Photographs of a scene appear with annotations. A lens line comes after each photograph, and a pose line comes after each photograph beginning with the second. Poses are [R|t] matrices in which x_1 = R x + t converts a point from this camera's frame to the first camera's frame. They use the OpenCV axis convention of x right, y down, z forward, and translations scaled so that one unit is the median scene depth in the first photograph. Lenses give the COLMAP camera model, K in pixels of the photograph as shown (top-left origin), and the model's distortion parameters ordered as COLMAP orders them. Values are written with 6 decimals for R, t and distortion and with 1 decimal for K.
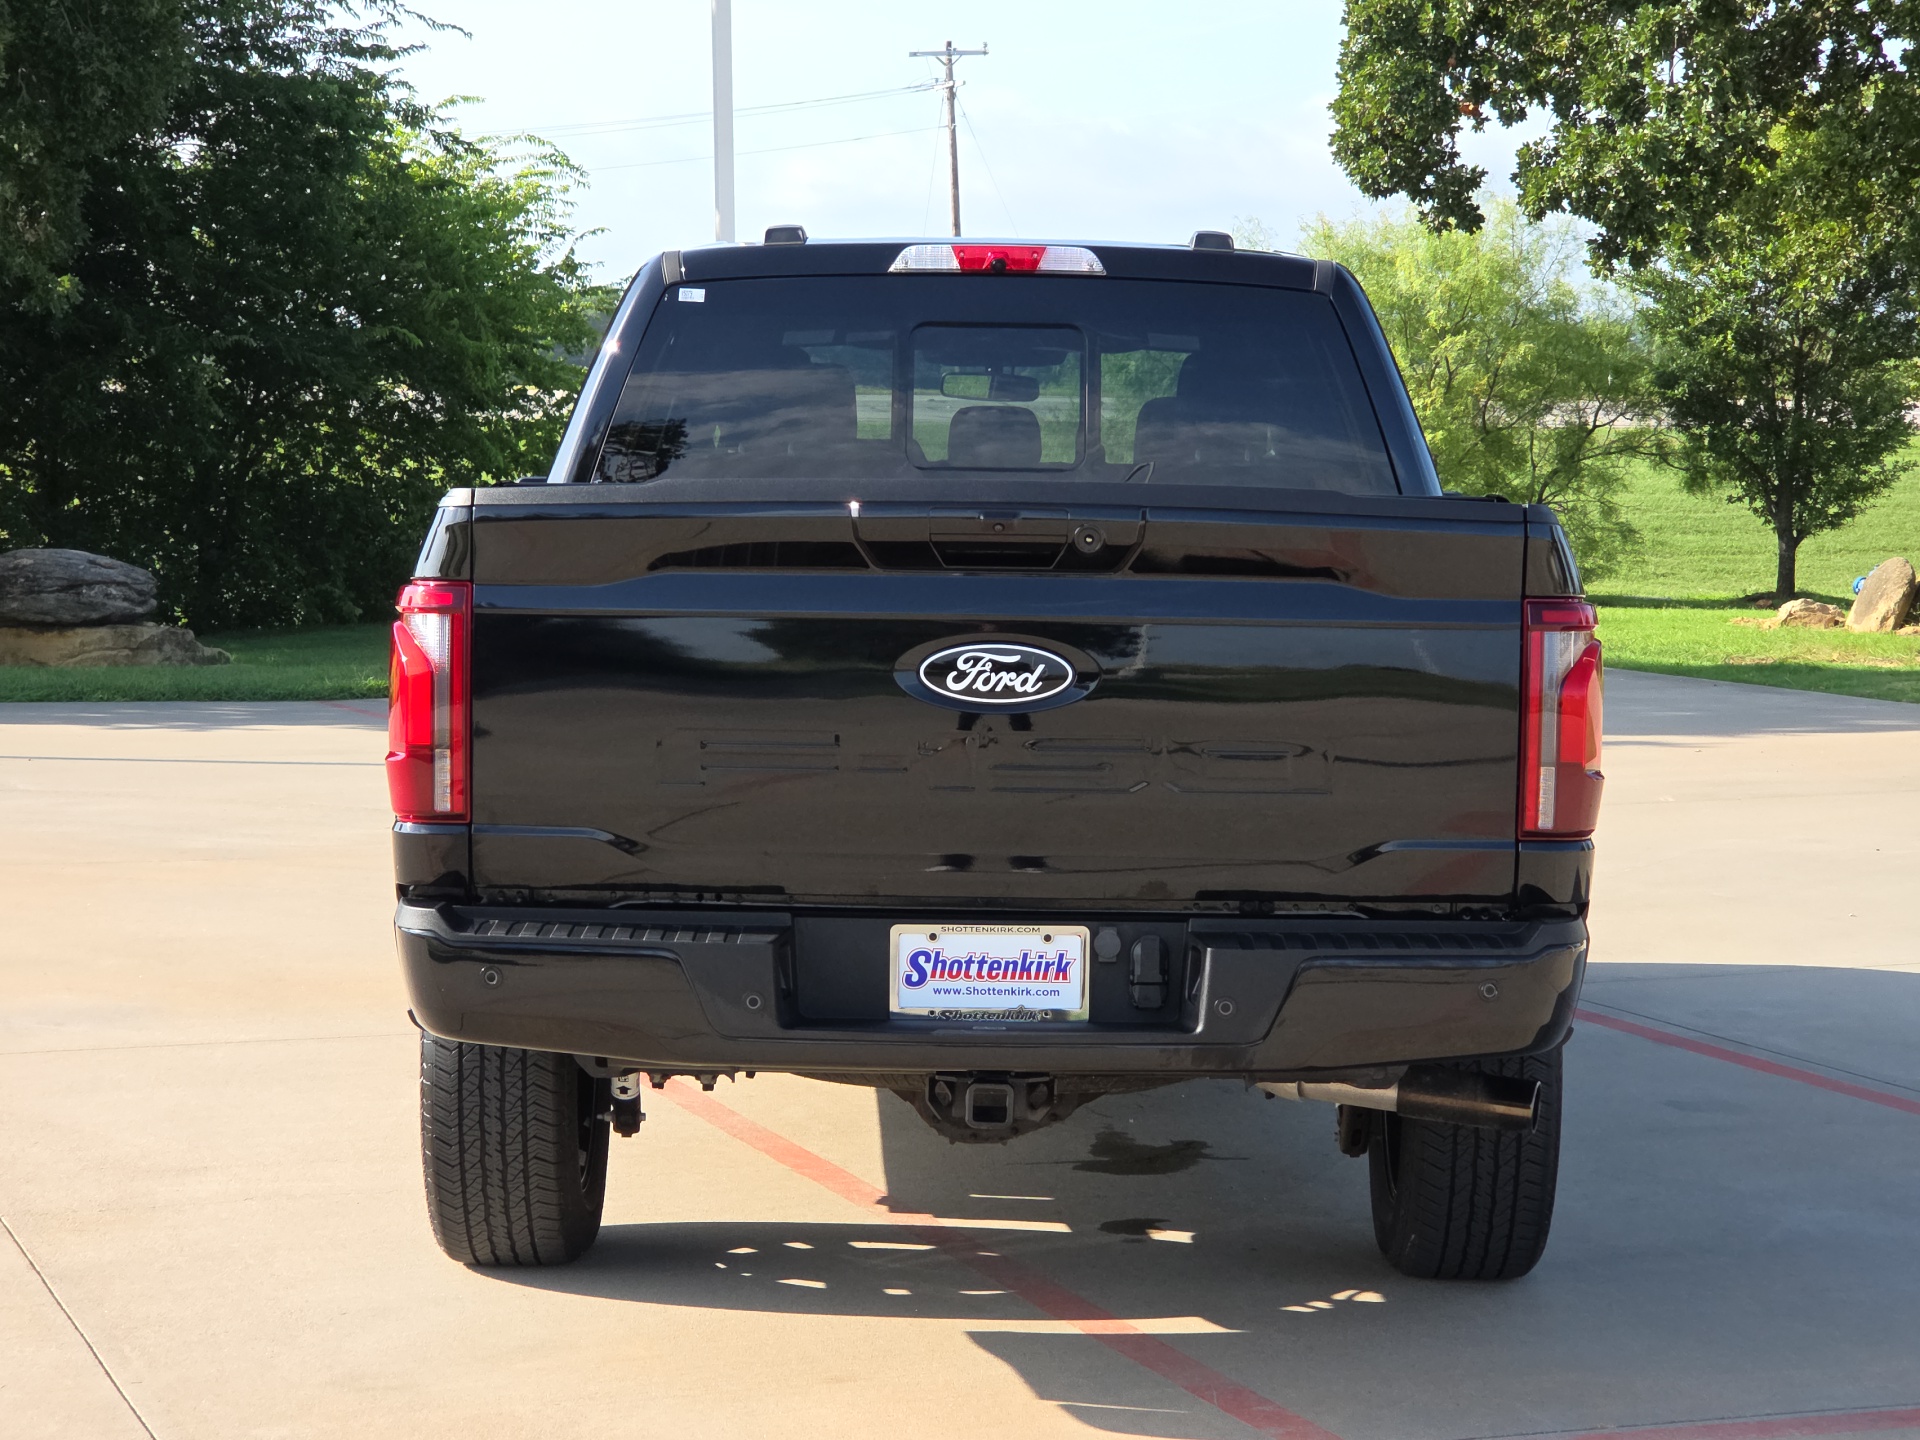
lens RADIAL K [[3432.6, 0, 915.8], [0, 3432.6, 763.1], [0, 0, 1]] dist [0.043745, 0.000000]
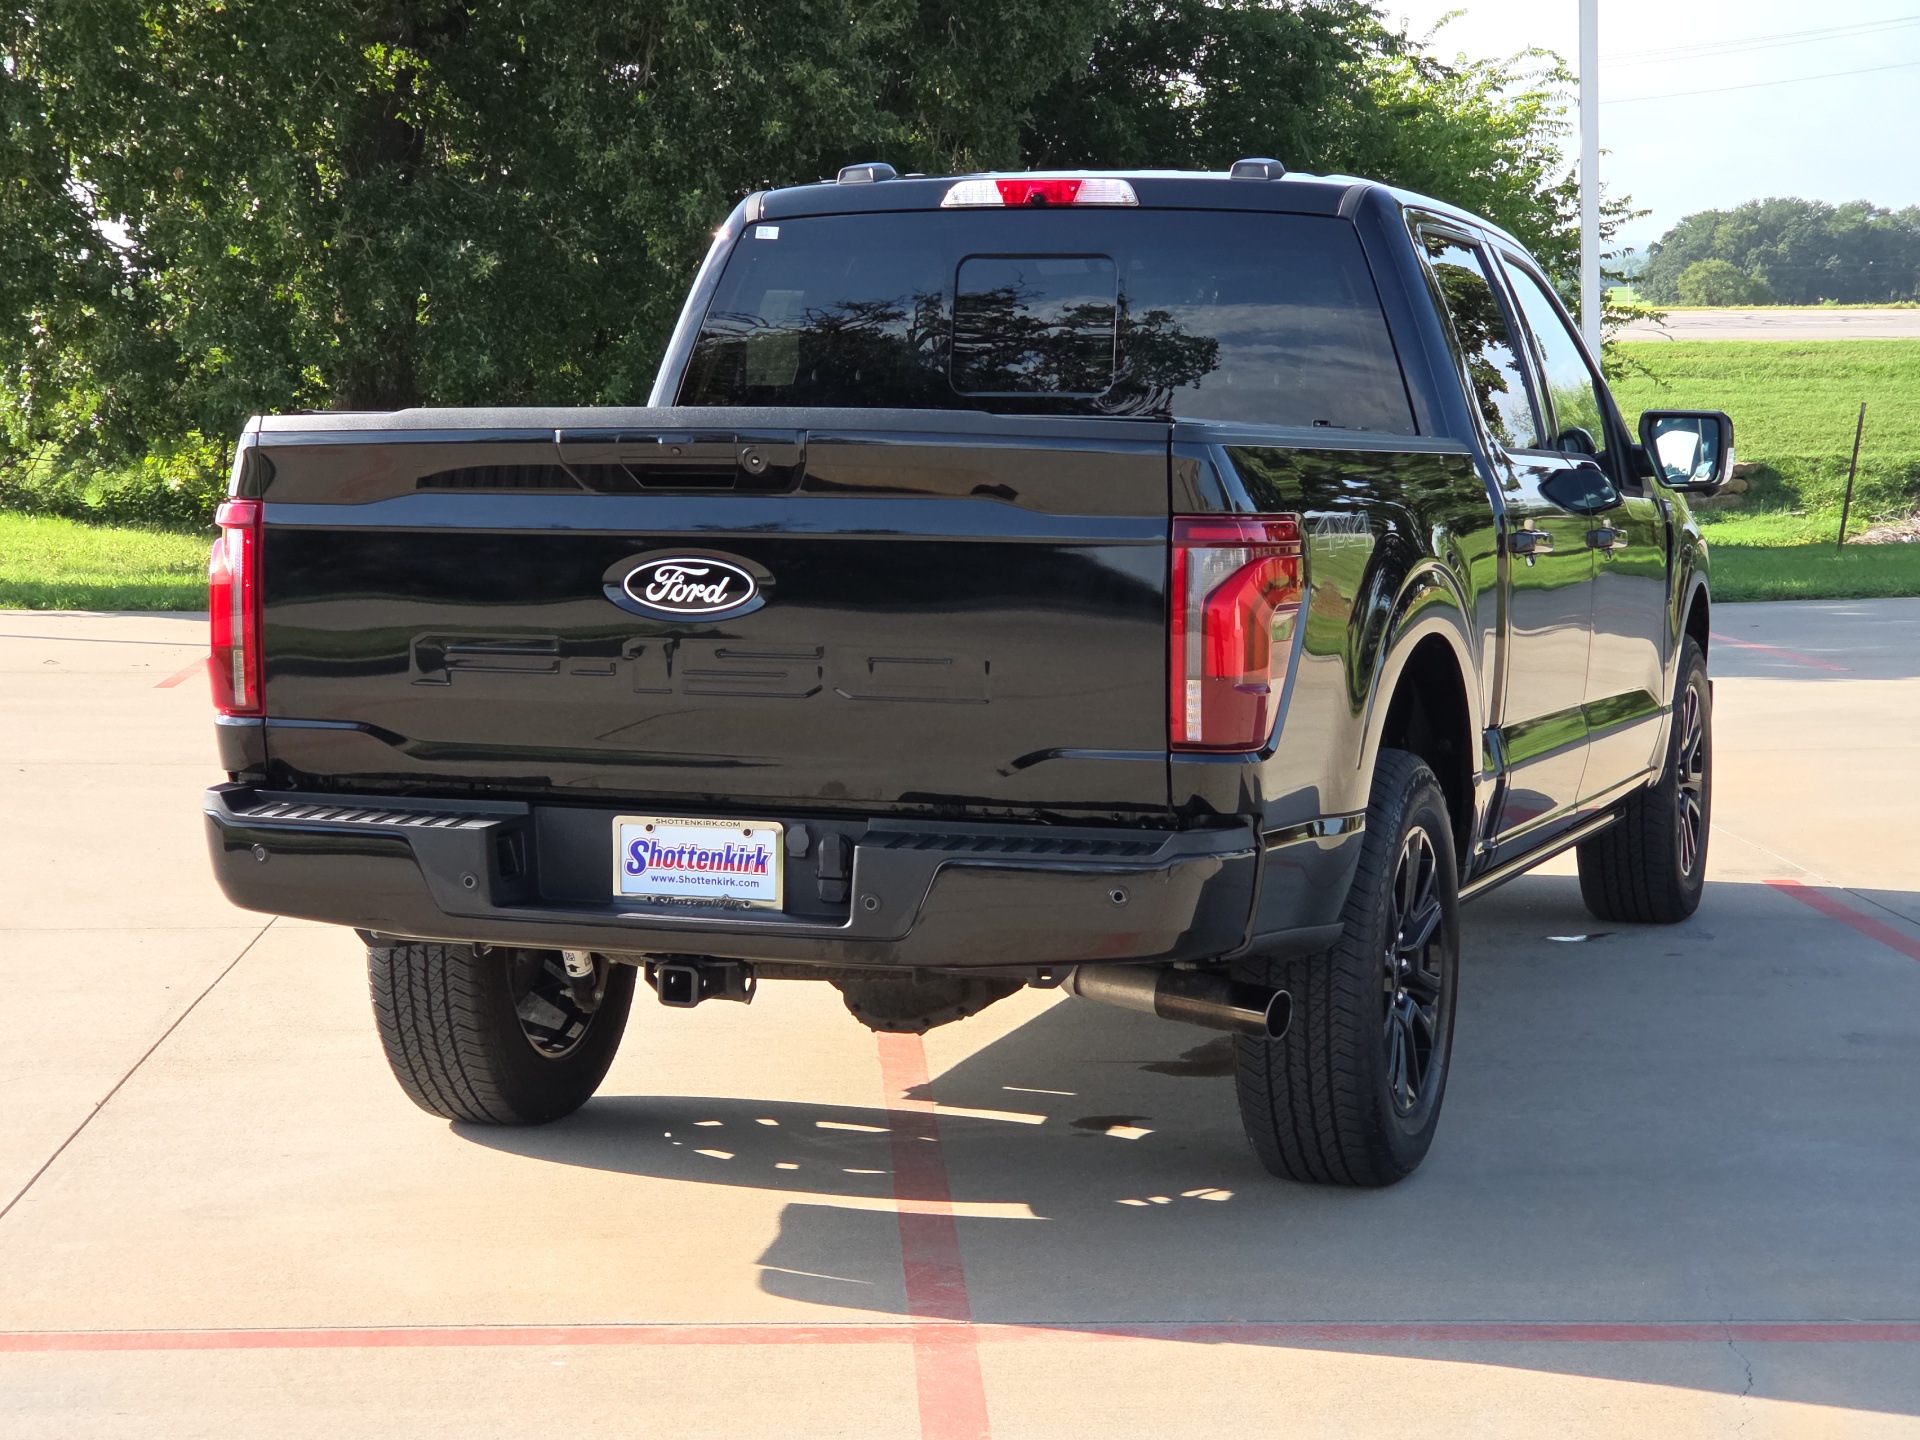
lens RADIAL K [[3432.6, 0, 948.9], [0, 3432.6, 732.1], [0, 0, 1]] dist [0.043745, 0.000000]
pose [[0.957238, 0.019522, -0.288644, 0.402325], [-0.015941, 0.999764, 0.014750, 0.002696], [0.288864, -0.009518, 0.957323, -0.009463]]
